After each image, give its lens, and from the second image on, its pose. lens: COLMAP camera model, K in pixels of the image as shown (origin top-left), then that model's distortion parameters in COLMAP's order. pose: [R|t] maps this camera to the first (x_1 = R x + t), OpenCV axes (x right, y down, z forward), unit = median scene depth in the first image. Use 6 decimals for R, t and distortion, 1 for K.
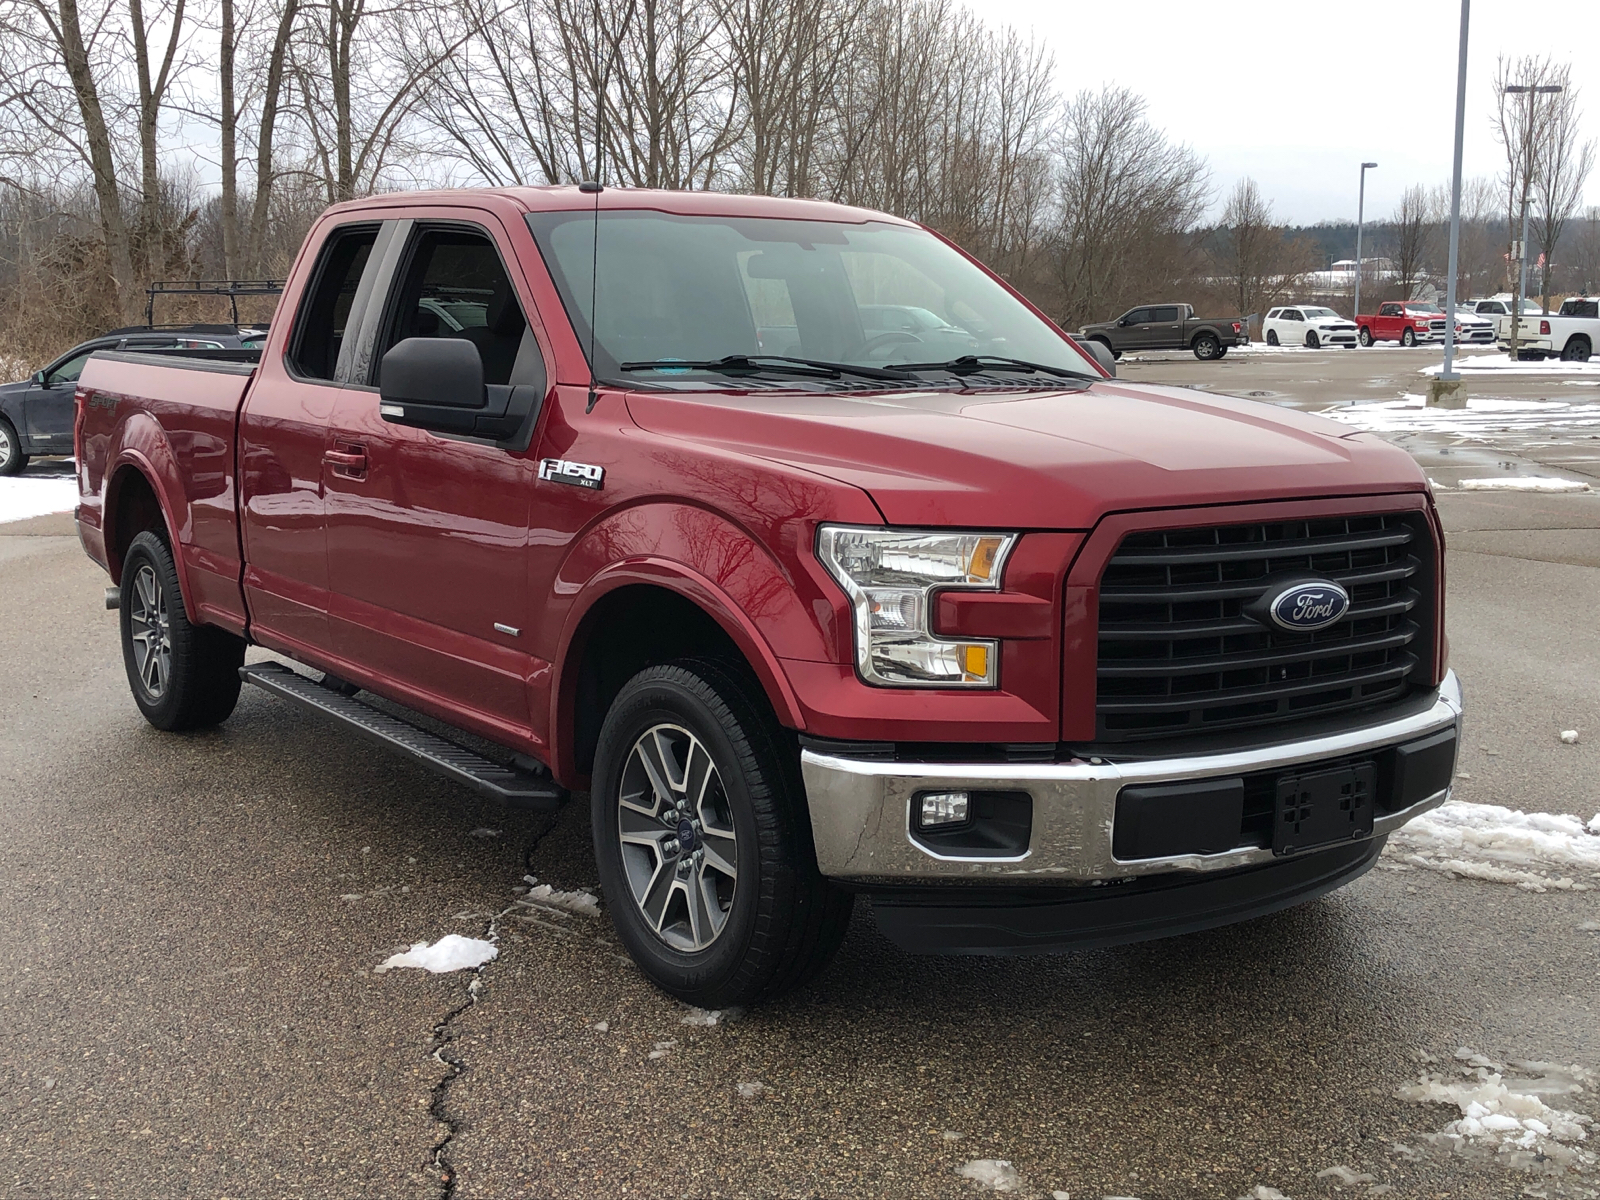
lens RADIAL K [[1880.0, 0, 797.2], [0, 1880.0, 556.7], [0, 0, 1]] dist [0.150936, -0.461251]
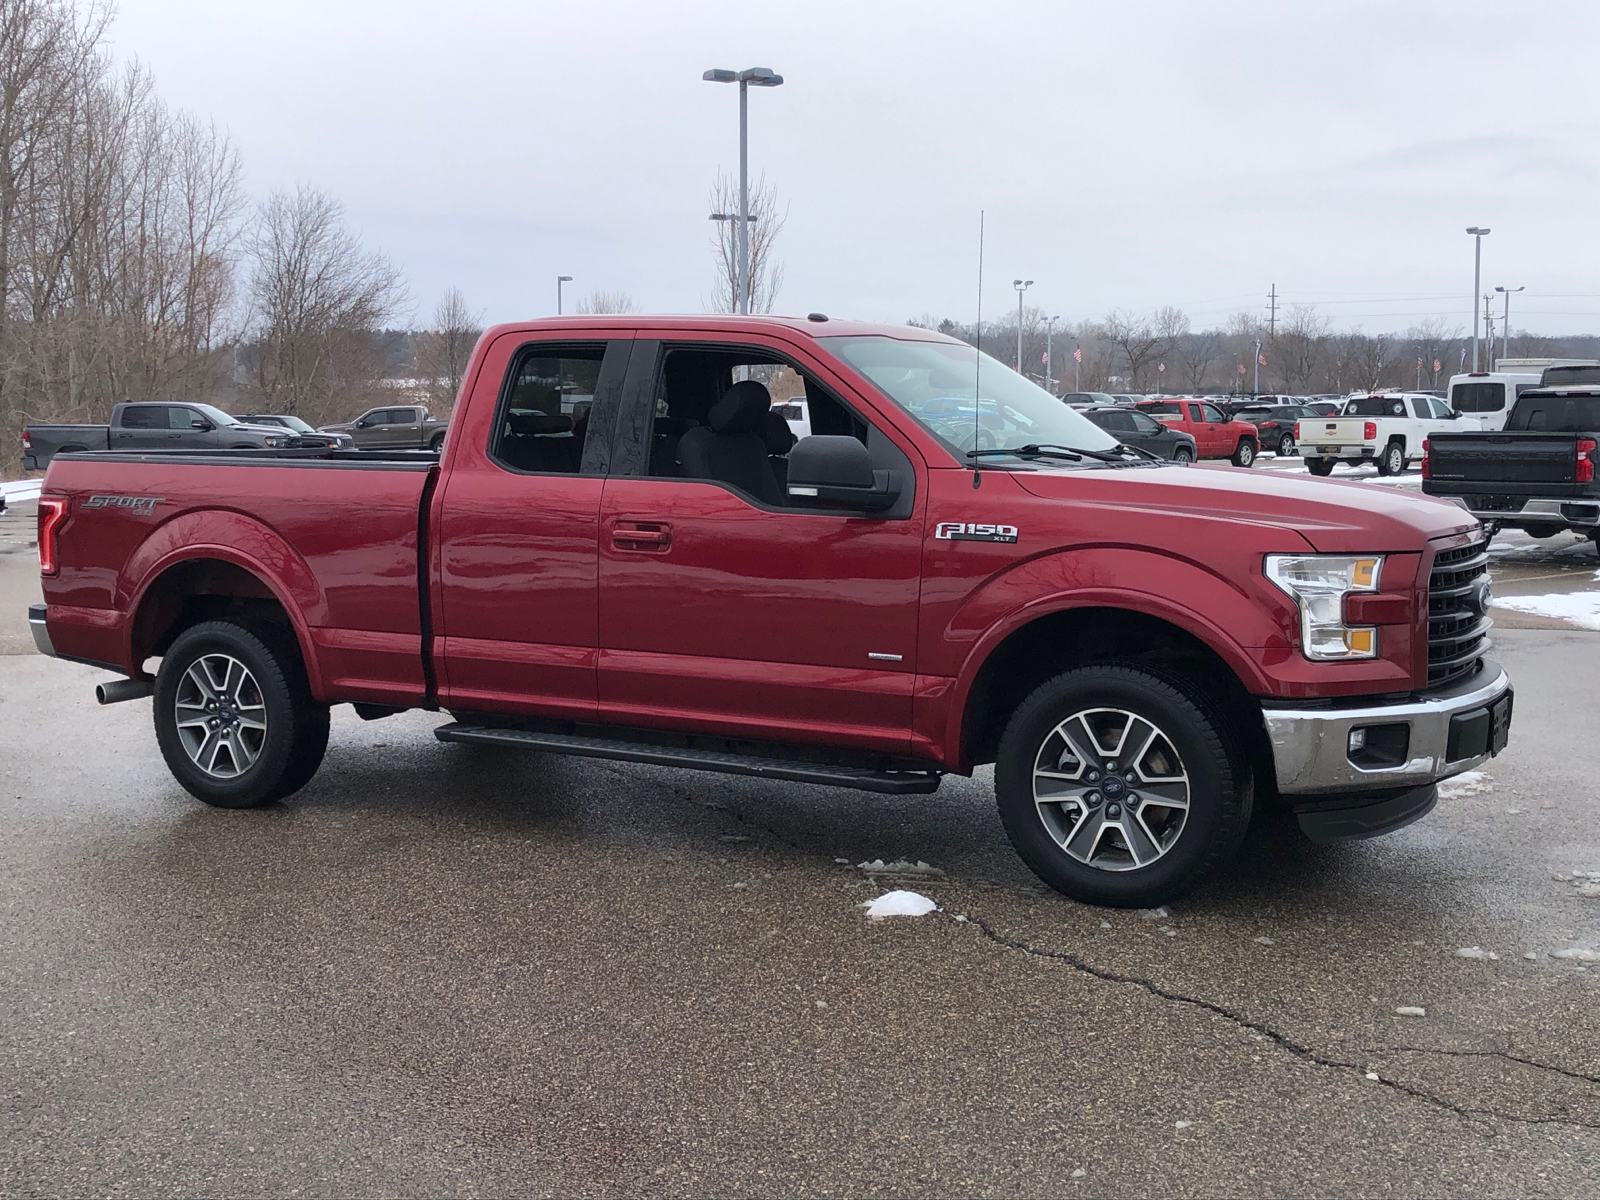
lens RADIAL K [[1880.0, 0, 797.2], [0, 1880.0, 556.7], [0, 0, 1]] dist [0.150936, -0.461251]
pose [[0.900460, -0.035537, 0.433485, -0.806142], [0.058537, 0.997491, -0.039823, 0.018518], [-0.430982, 0.061234, 0.900280, -0.149412]]
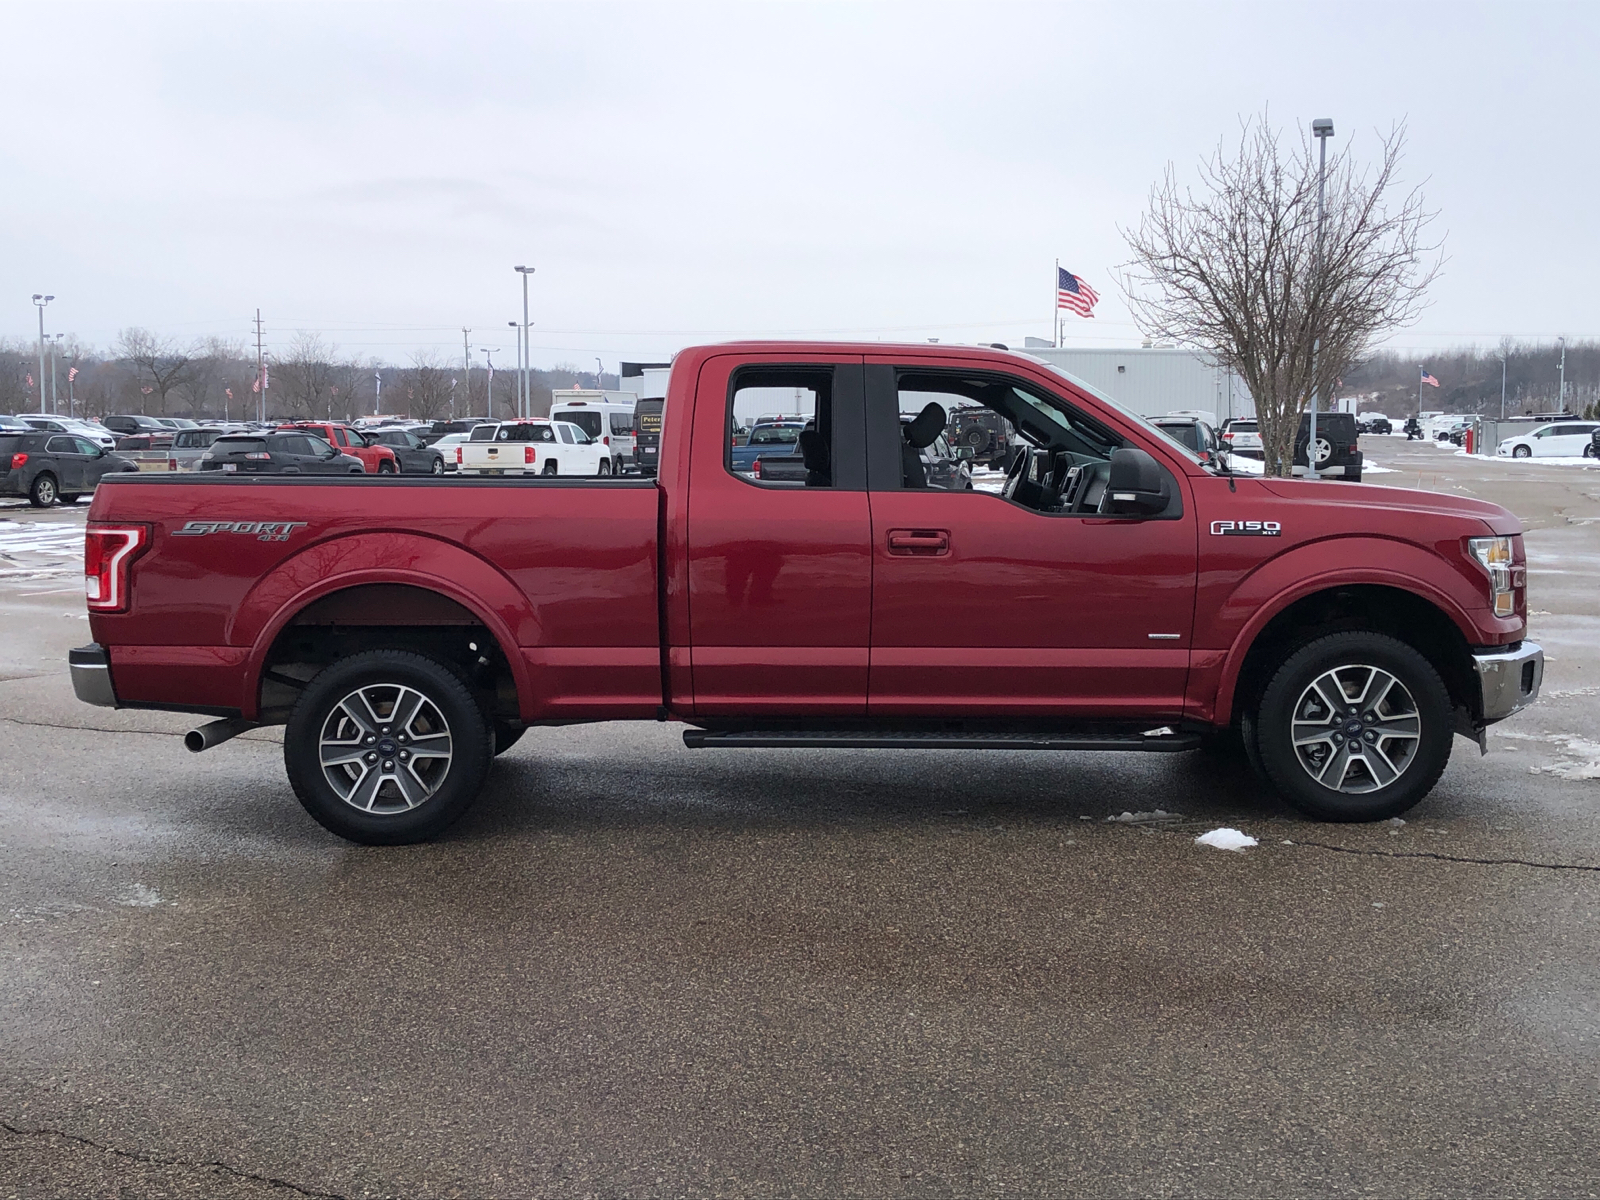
lens RADIAL K [[1880.0, 0, 797.2], [0, 1880.0, 556.7], [0, 0, 1]] dist [0.150936, -0.461251]
pose [[0.557744, -0.054945, 0.828193, -1.670273], [0.109688, 0.993934, -0.007929, -0.048796], [-0.822734, 0.095265, 0.560387, 0.397472]]
